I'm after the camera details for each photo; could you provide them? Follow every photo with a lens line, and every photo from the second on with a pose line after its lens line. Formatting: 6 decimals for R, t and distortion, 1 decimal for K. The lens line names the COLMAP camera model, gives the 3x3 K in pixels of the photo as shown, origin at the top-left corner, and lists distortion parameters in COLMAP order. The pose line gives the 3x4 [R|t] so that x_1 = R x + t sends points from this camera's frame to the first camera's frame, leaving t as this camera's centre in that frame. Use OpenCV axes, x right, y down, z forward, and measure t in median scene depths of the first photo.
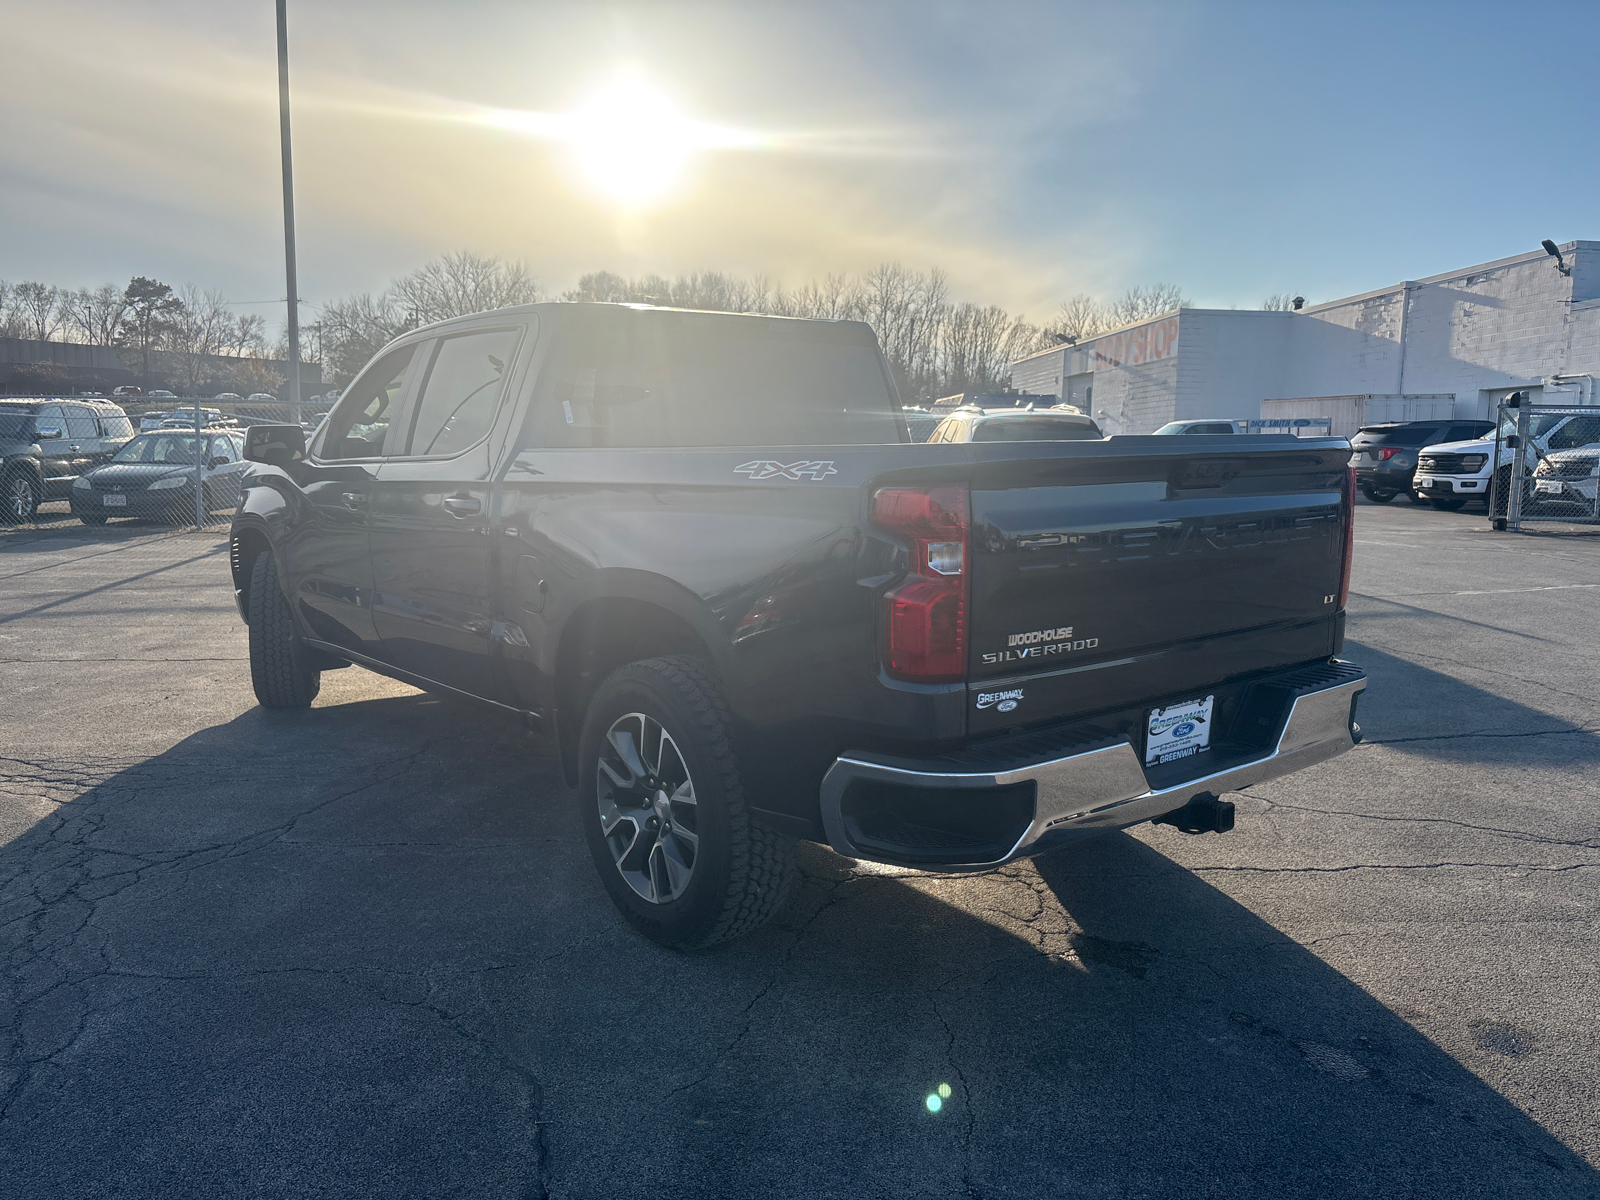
lens RADIAL K [[1221.7, 0, 786.1], [0, 1221.7, 600.3], [0, 0, 1]] dist [0.017166, -0.004450]
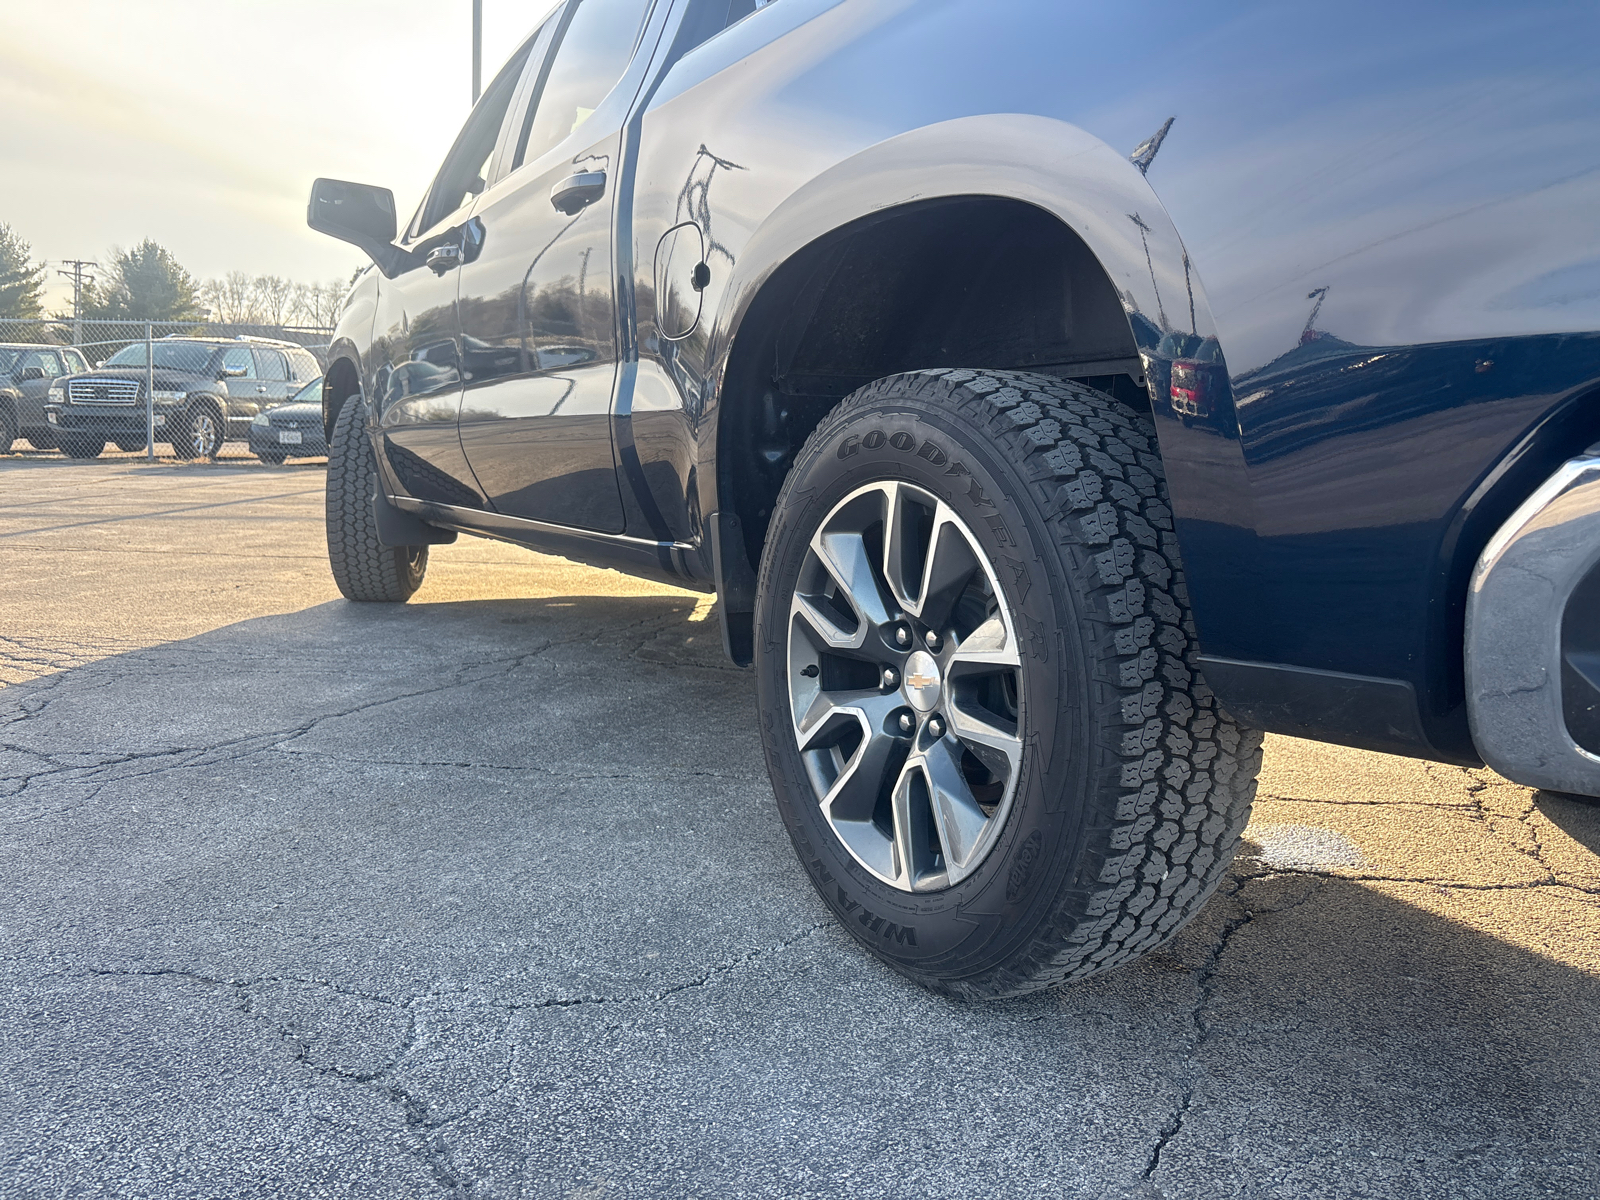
lens RADIAL K [[1209.6, 0, 800.0], [0, 1209.6, 600.0], [0, 0, 1]] dist [0.084534, -0.105213]
pose [[0.989886, 0.041354, -0.135704, -0.054060], [-0.041467, 0.999138, 0.001995, 0.085430], [0.135669, 0.003652, 0.990747, 0.331261]]
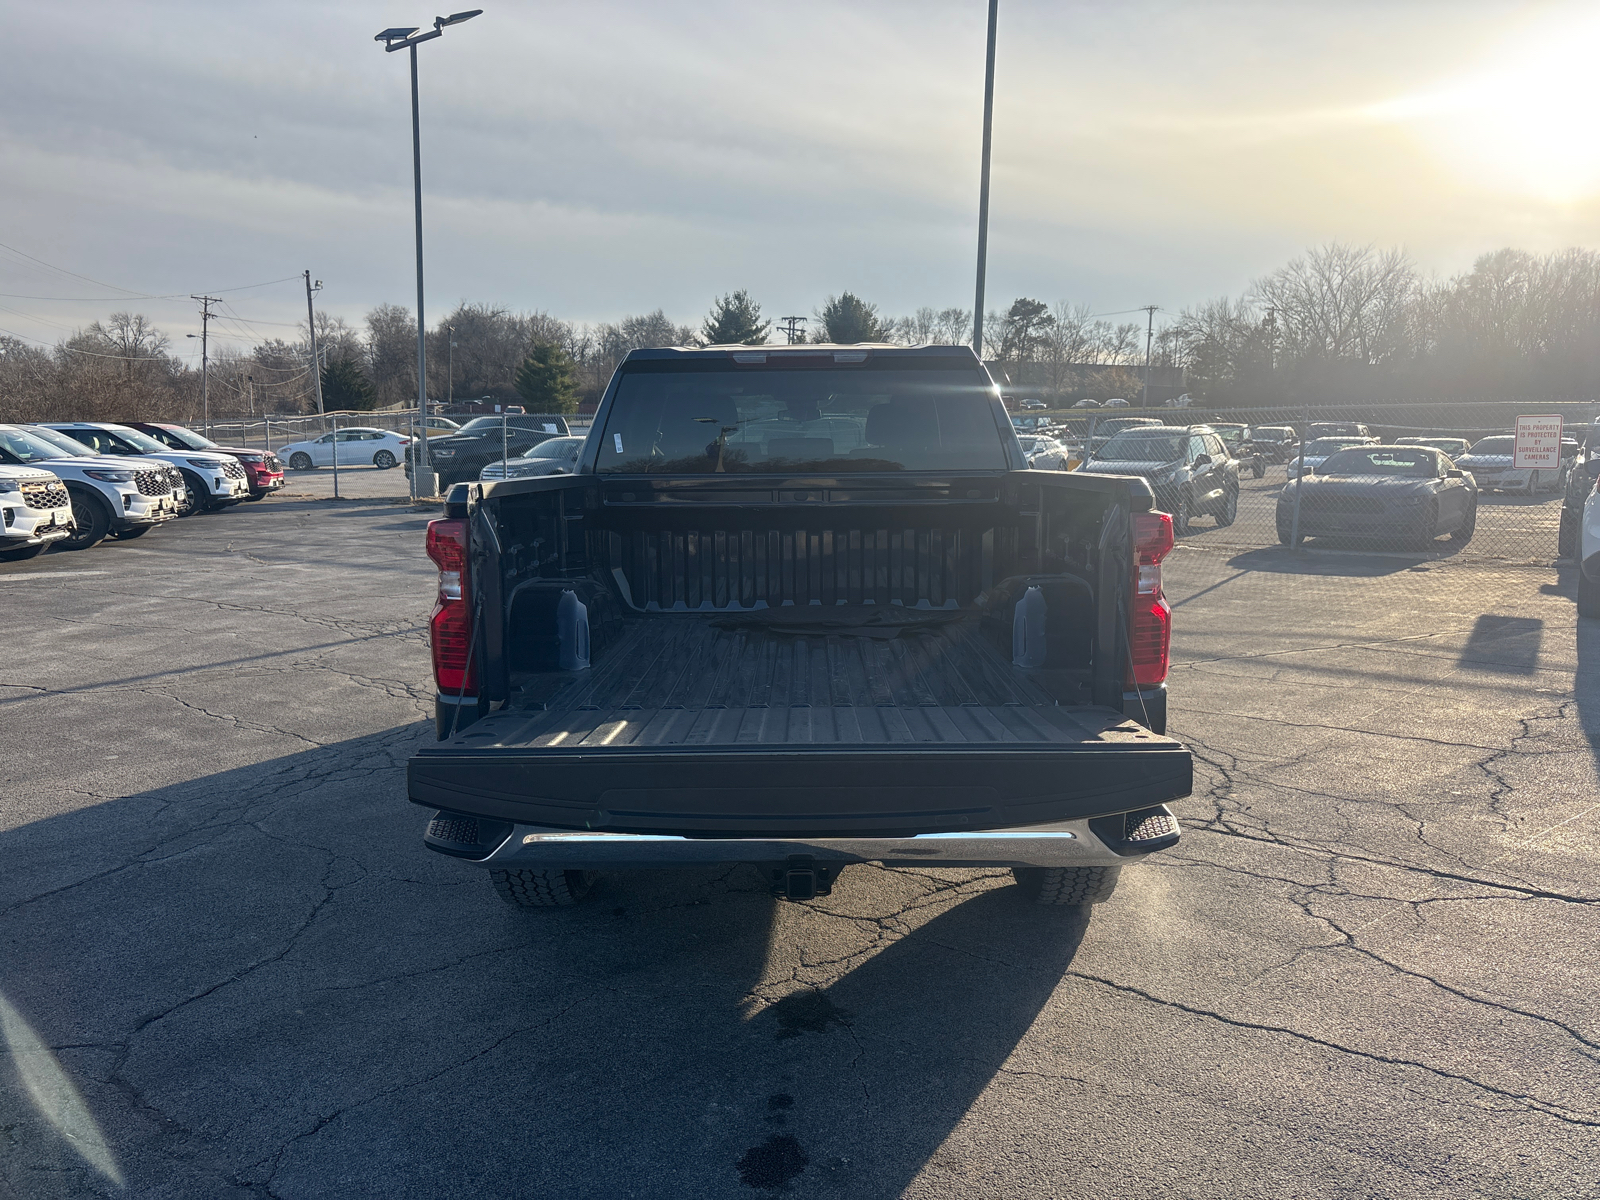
lens RADIAL K [[1212.3, 0, 796.6], [0, 1212.3, 570.3], [0, 0, 1]] dist [0.039417, 0.001784]
pose [[0.781513, 0.065539, -0.620437, 0.508412], [-0.080501, 0.996747, 0.003891, -0.036859], [0.618674, 0.046905, 0.784247, 0.141995]]
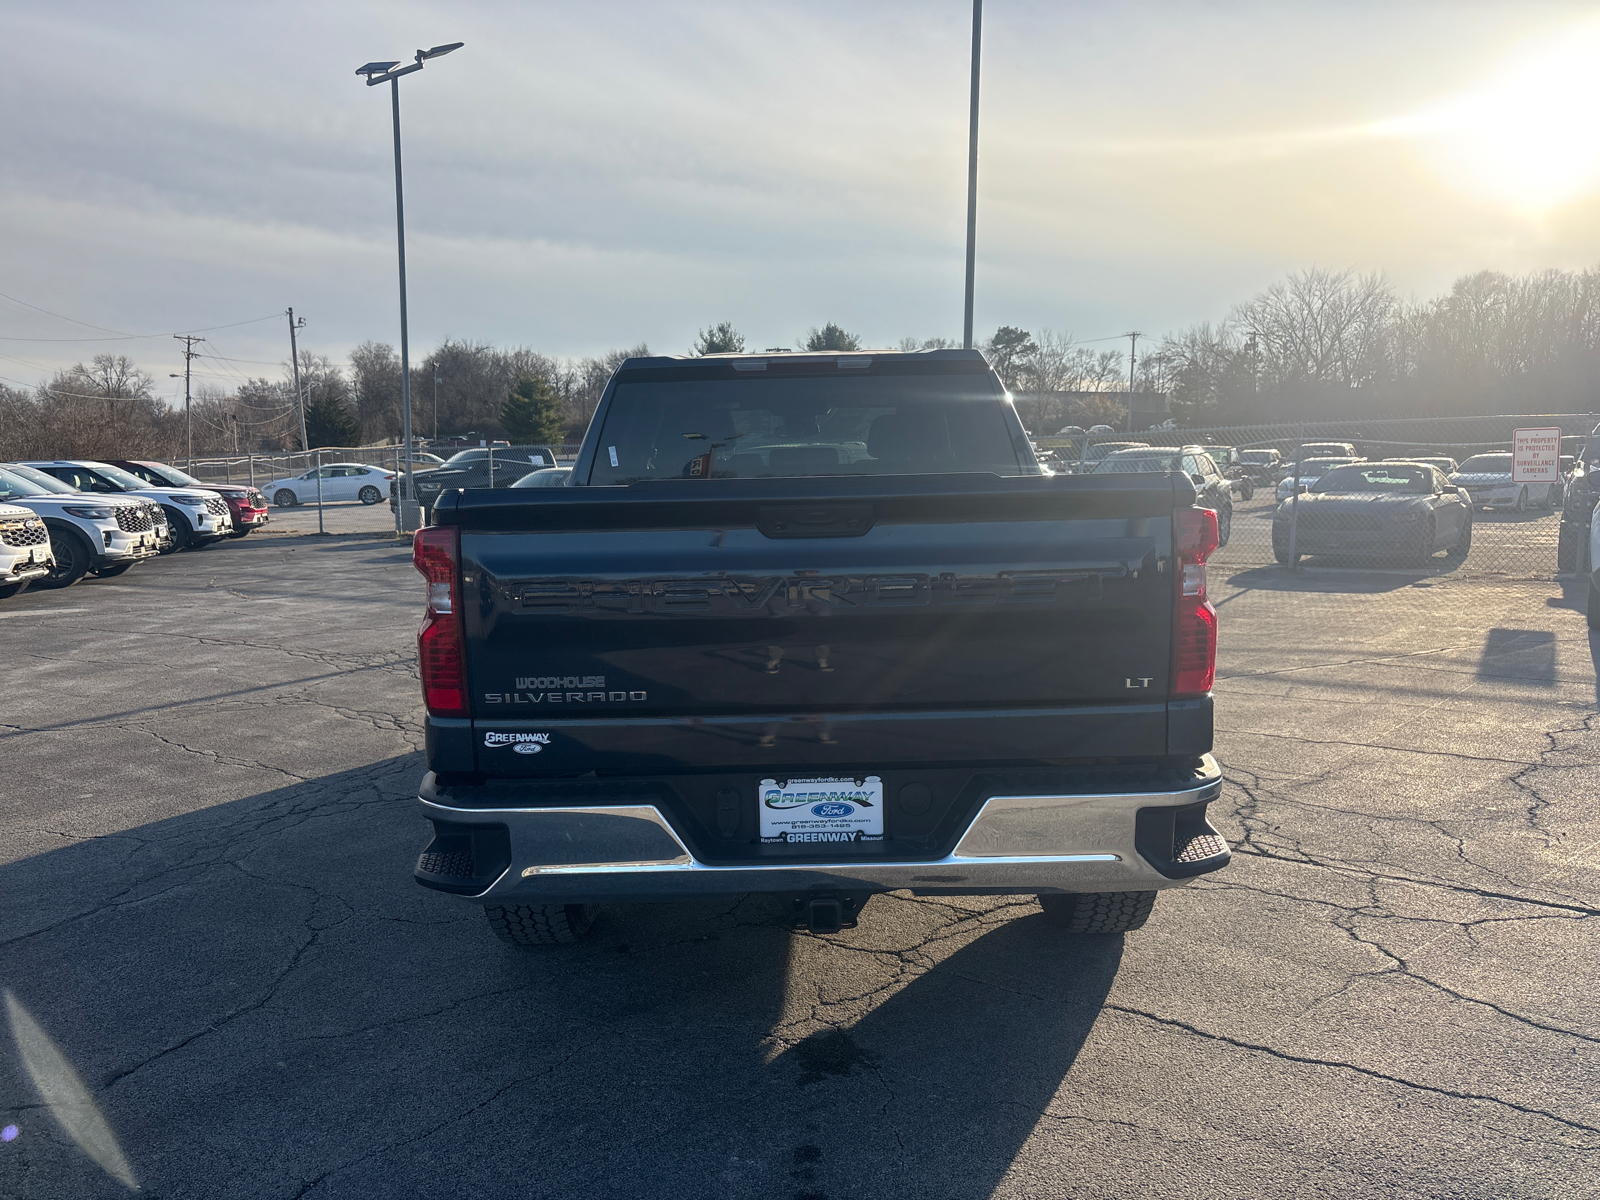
lens RADIAL K [[1211.9, 0, 793.0], [0, 1211.9, 582.7], [0, 0, 1]] dist [0.040875, -0.007790]
pose [[0.786922, 0.043560, -0.615513, 0.475820], [-0.064680, 0.997833, -0.012076, -0.025632], [0.613653, 0.049314, 0.788034, 0.165192]]
